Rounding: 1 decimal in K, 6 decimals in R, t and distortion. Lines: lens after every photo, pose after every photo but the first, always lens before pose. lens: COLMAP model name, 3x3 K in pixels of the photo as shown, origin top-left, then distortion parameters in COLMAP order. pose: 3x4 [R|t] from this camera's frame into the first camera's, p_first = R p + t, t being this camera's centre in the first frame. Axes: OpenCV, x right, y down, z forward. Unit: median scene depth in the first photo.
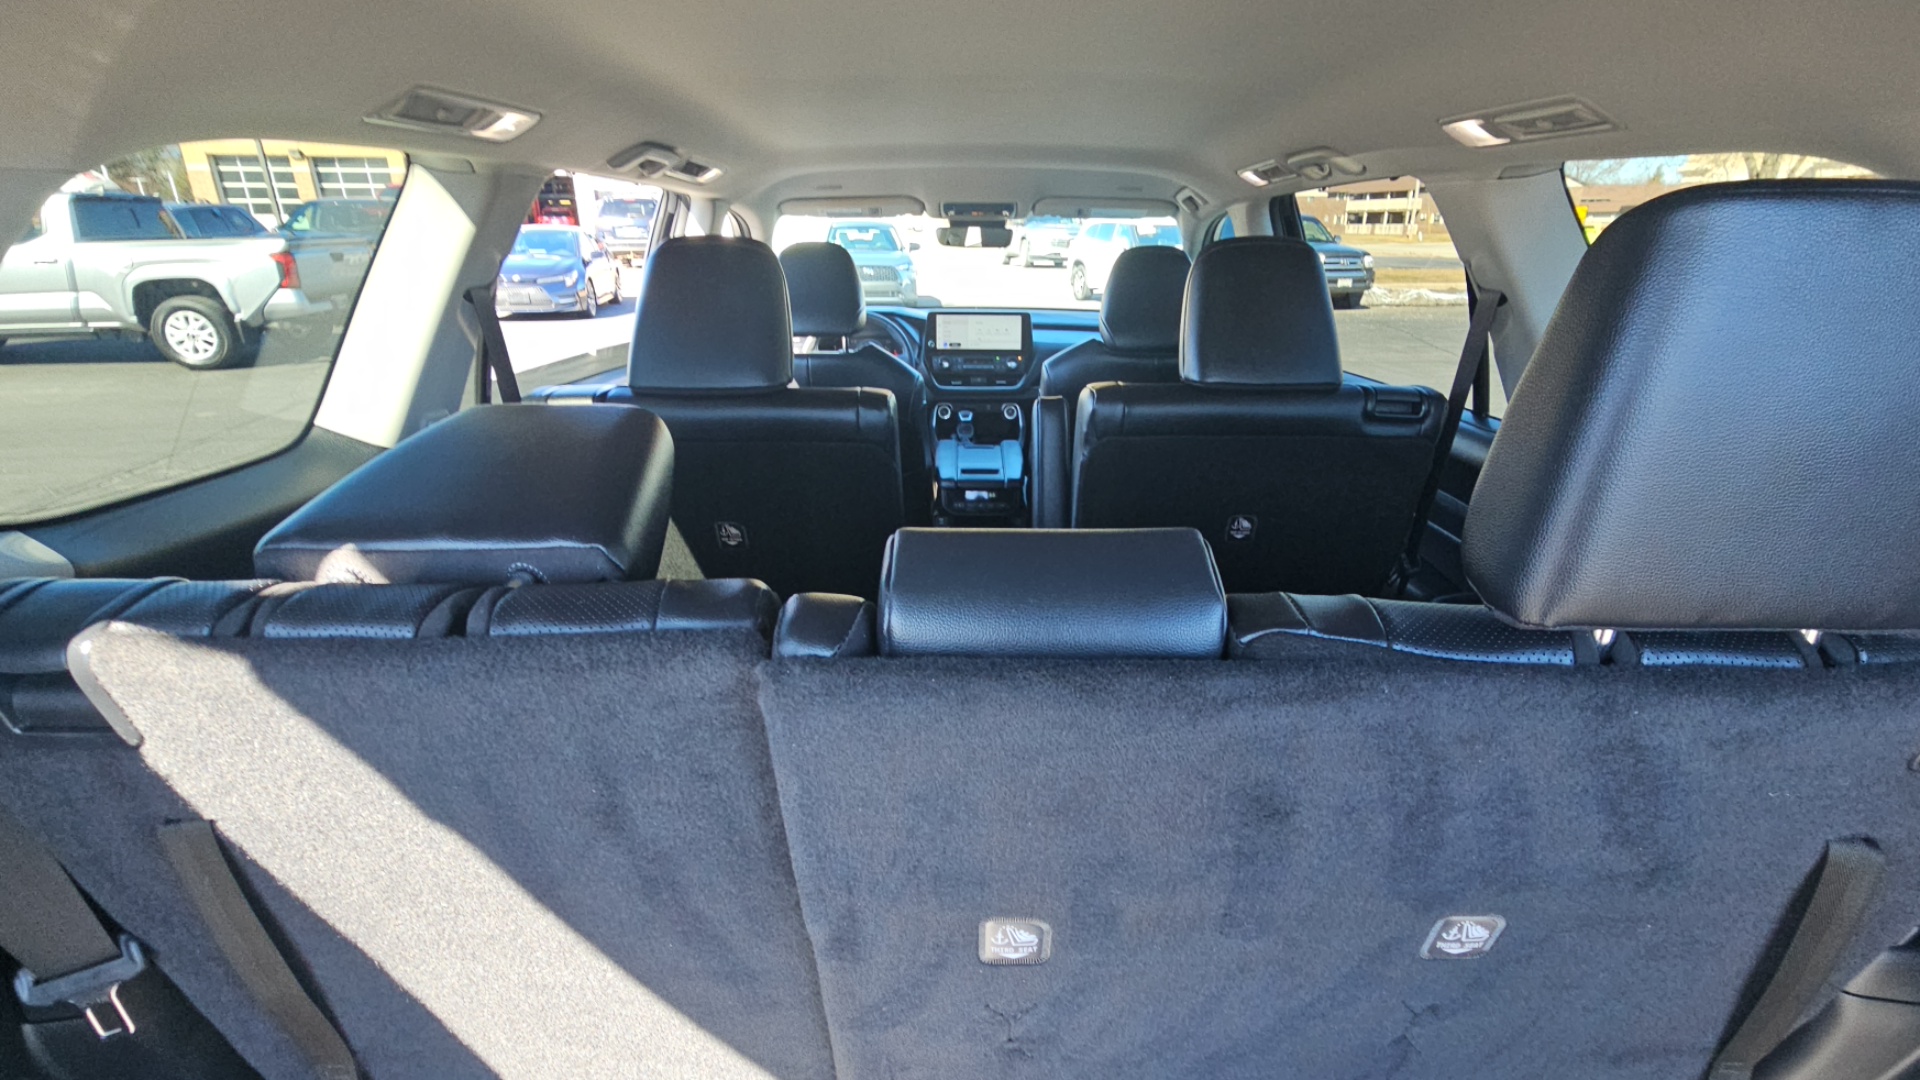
lens RADIAL K [[866.4, 0, 980.3], [0, 866.4, 535.7], [0, 0, 1]] dist [0.005033, -0.000158]
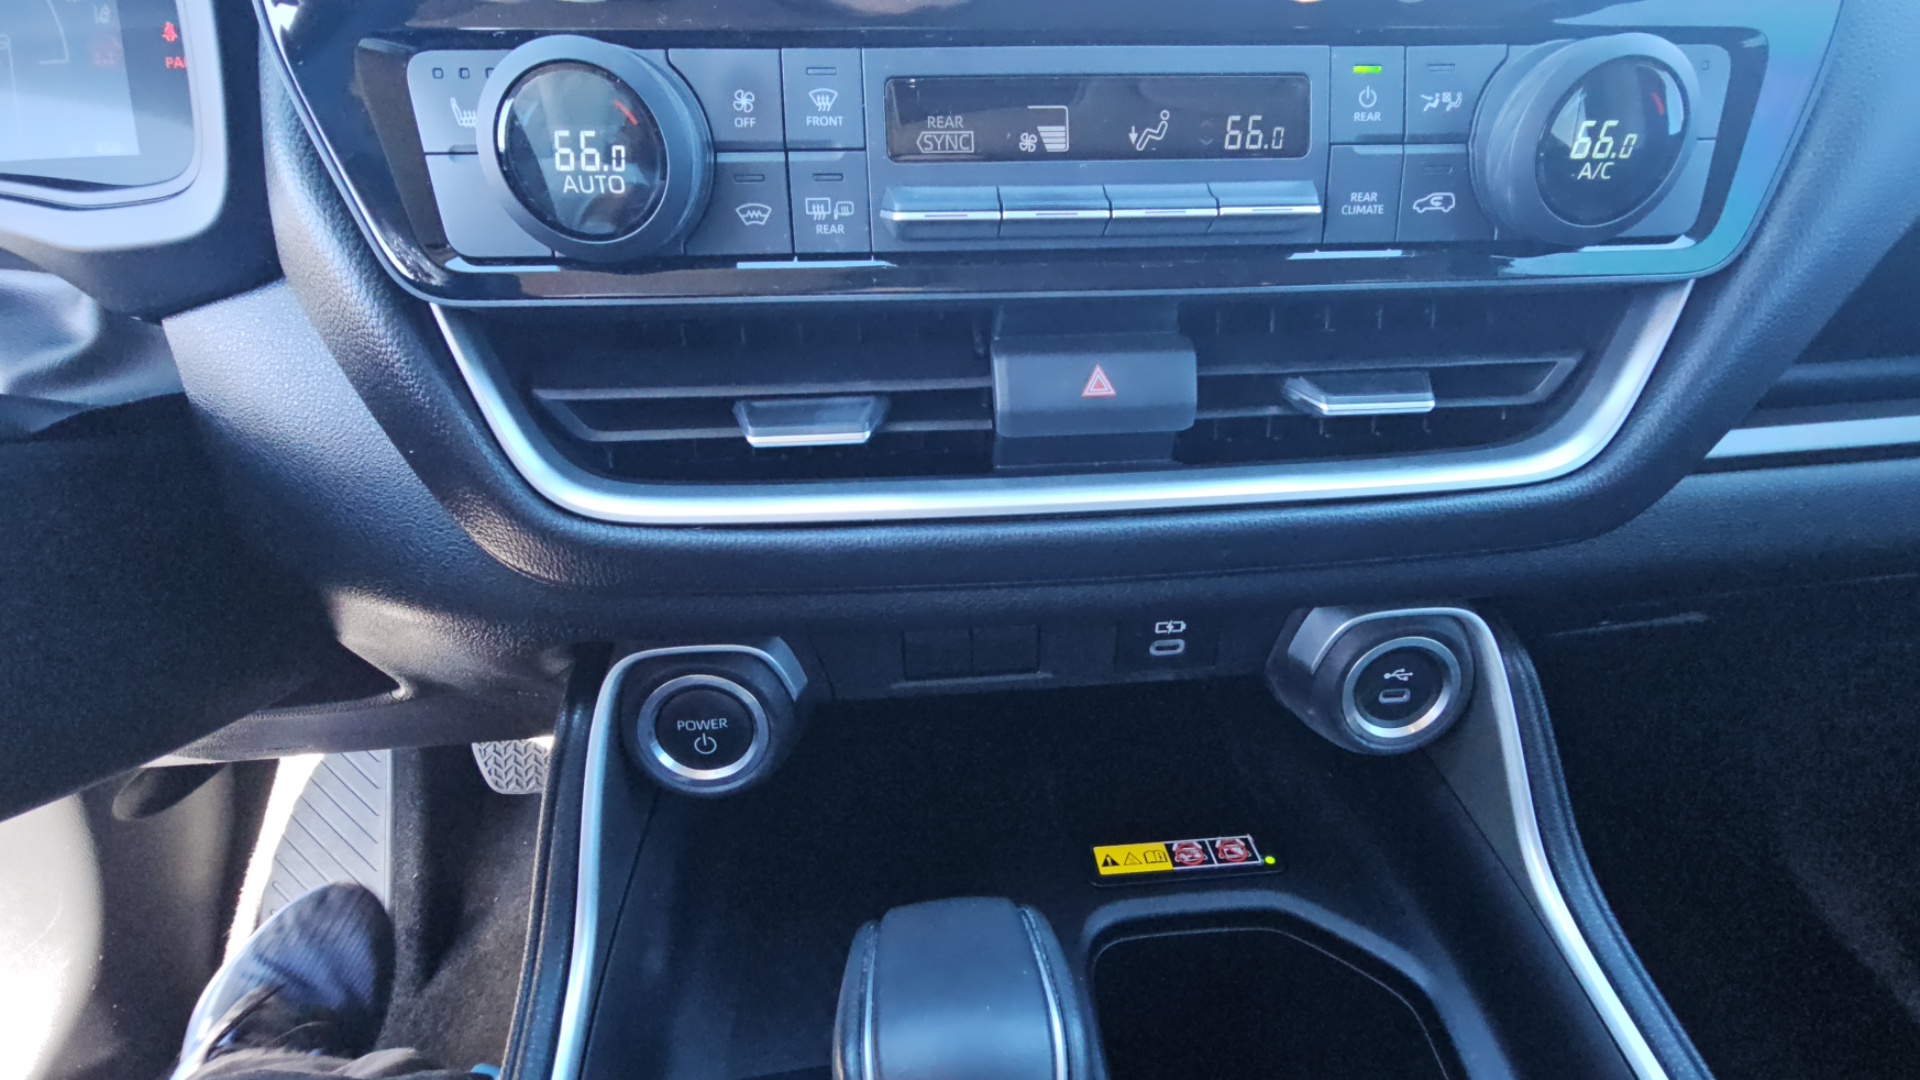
lens RADIAL K [[866.0, 0, 974.6], [0, 866.0, 549.3], [0, 0, 1]] dist [0.000196, -0.004350]
pose [[0.996556, -0.048283, 0.067413, -0.003547], [0.029346, 0.965733, 0.257873, -0.036379], [-0.077554, -0.255007, 0.963824, 0.180412]]
